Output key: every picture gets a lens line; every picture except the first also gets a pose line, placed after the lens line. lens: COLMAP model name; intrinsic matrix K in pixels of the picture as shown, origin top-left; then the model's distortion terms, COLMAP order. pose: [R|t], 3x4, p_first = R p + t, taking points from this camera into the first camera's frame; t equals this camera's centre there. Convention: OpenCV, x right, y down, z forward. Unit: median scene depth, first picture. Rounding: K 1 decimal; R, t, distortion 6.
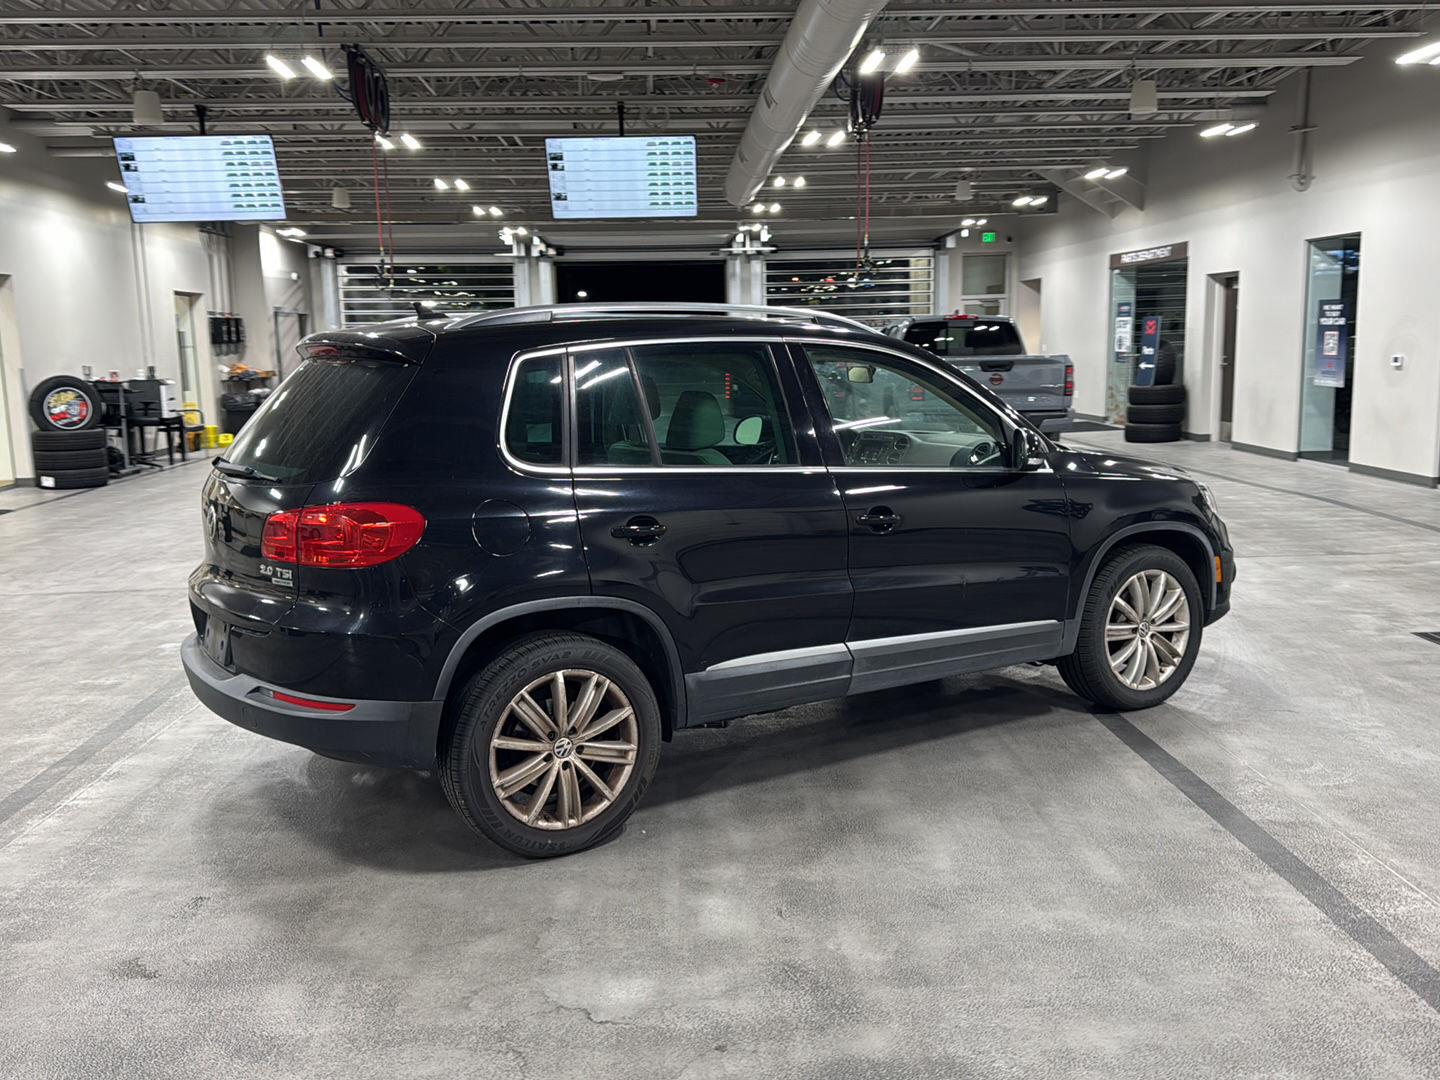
lens RADIAL K [[1275.1, 0, 722.7], [0, 1275.1, 546.9], [0, 0, 1]] dist [0.164163, -0.326585]
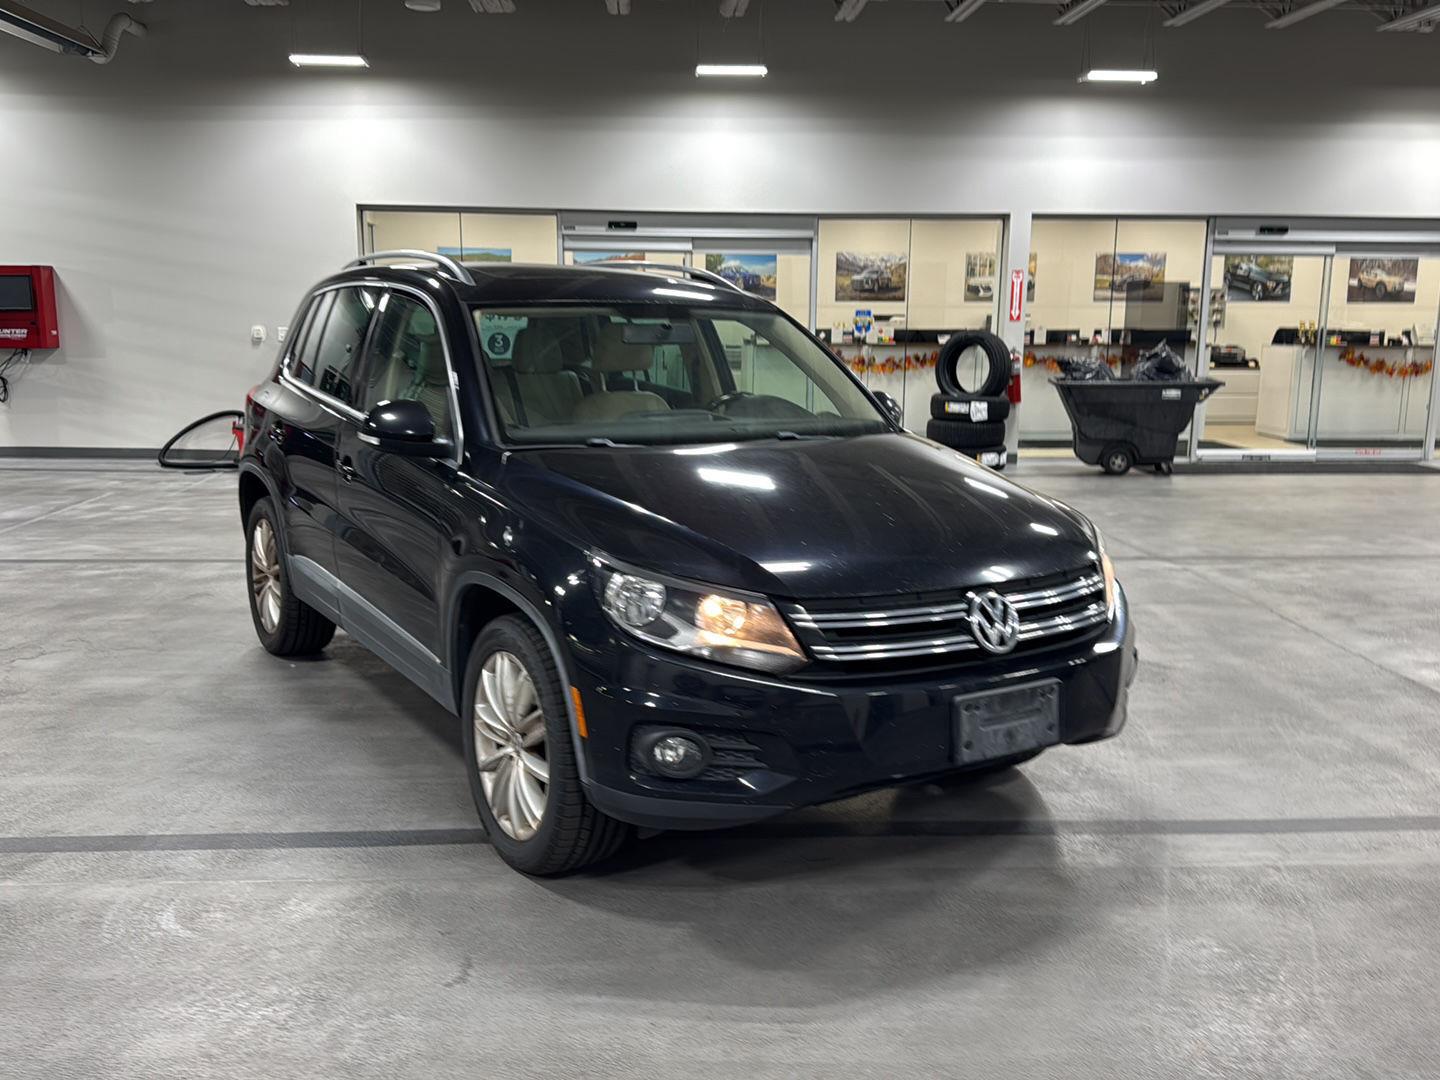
lens RADIAL K [[1275.1, 0, 722.7], [0, 1275.1, 546.9], [0, 0, 1]] dist [0.164163, -0.326585]
pose [[0.009025, 0.202410, -0.979259, 0.940583], [-0.169921, 0.965367, 0.197972, -0.177490], [0.985416, 0.164610, 0.043106, 1.060517]]
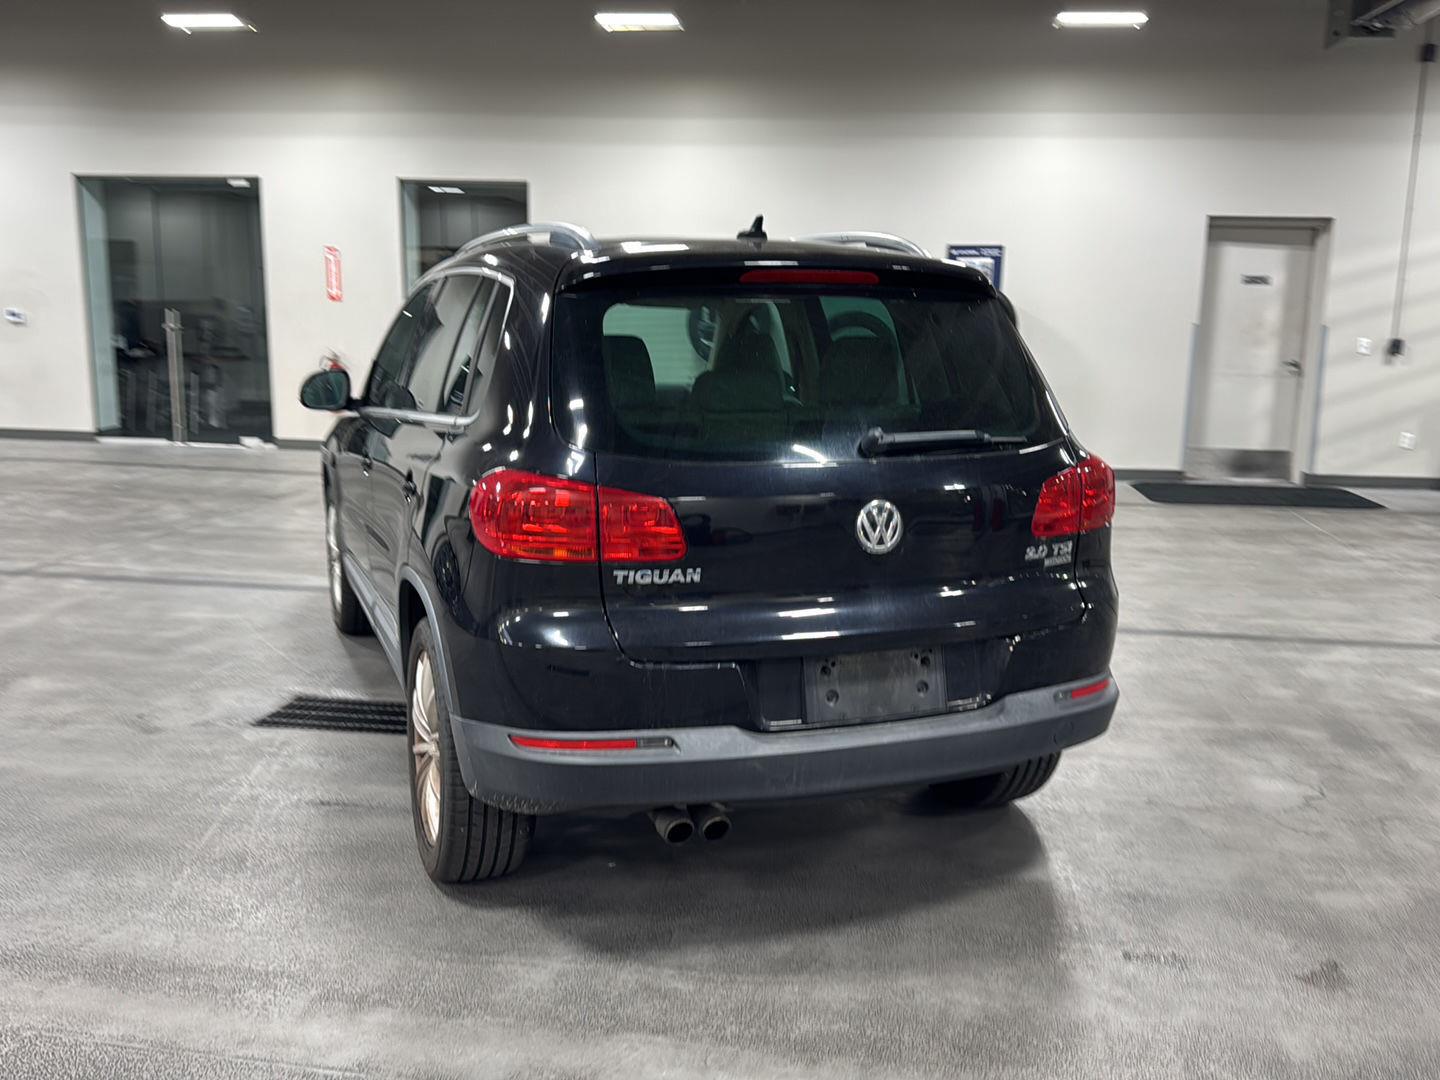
lens RADIAL K [[1275.1, 0, 722.7], [0, 1275.1, 546.9], [0, 0, 1]] dist [0.164163, -0.326585]
pose [[0.183462, -0.160460, 0.969842, -0.838884], [0.133001, 0.981568, 0.137241, -0.087578], [-0.973988, 0.103811, 0.201422, 0.742915]]
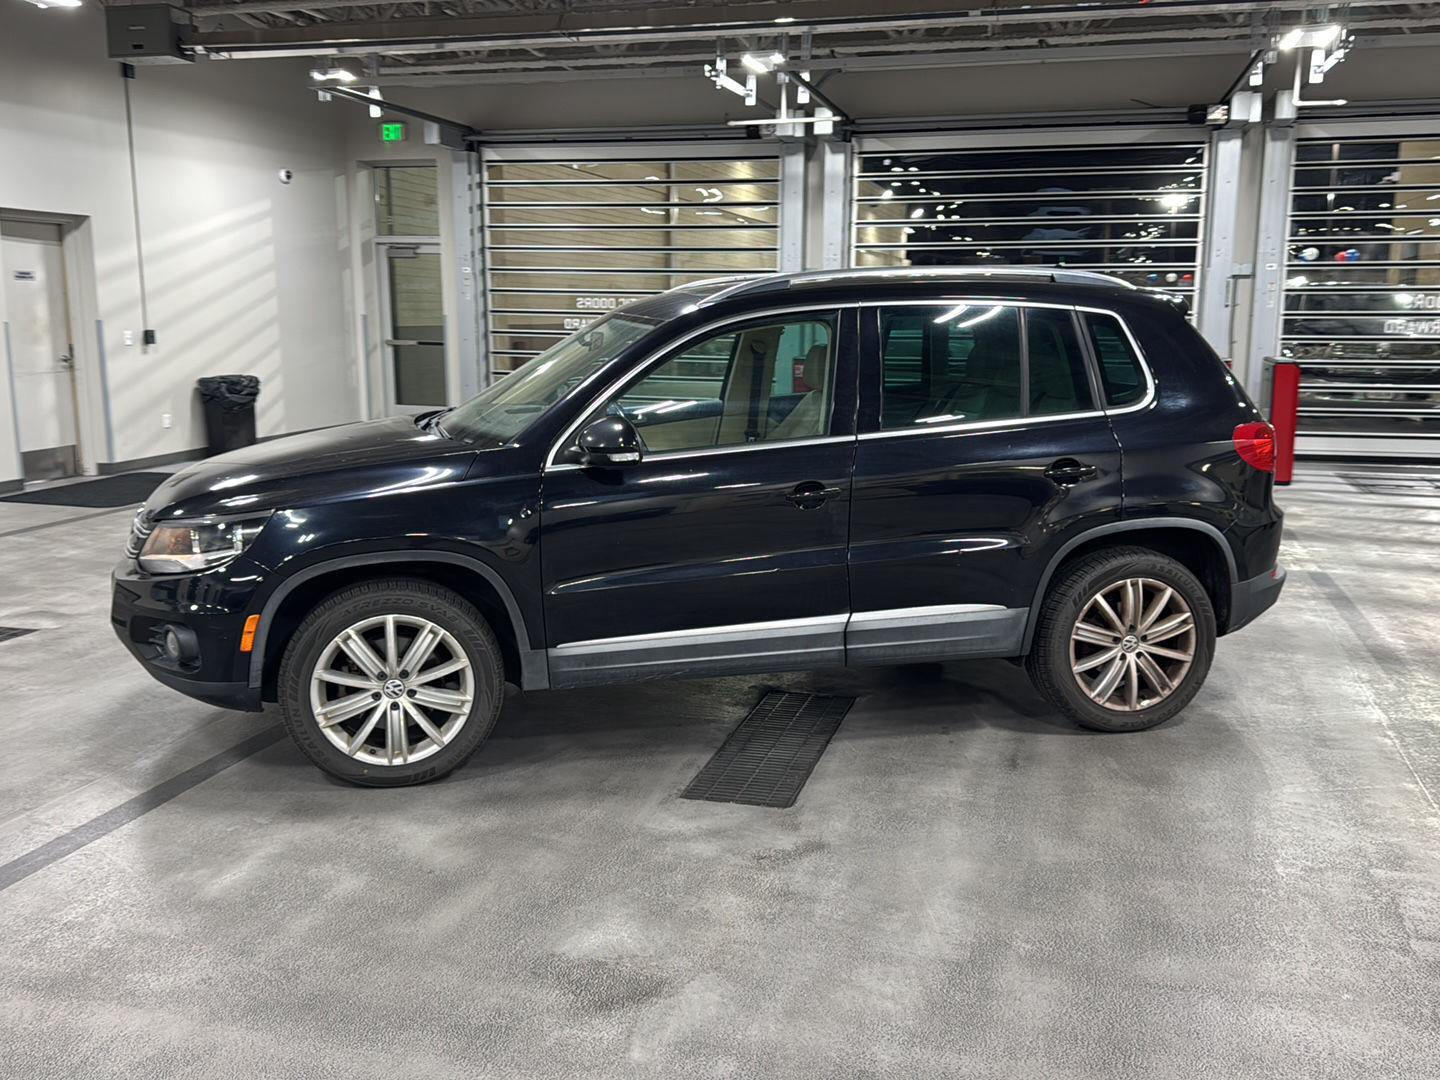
lens RADIAL K [[1281.3, 0, 720.0], [0, 1281.3, 540.0], [0, 0, 1]] dist [0.154418, -0.300369]
pose [[-0.948188, -0.041450, 0.314996, -0.275129], [0.064939, 0.945237, 0.319860, -0.296300], [-0.311004, 0.323743, -0.893570, 1.887358]]
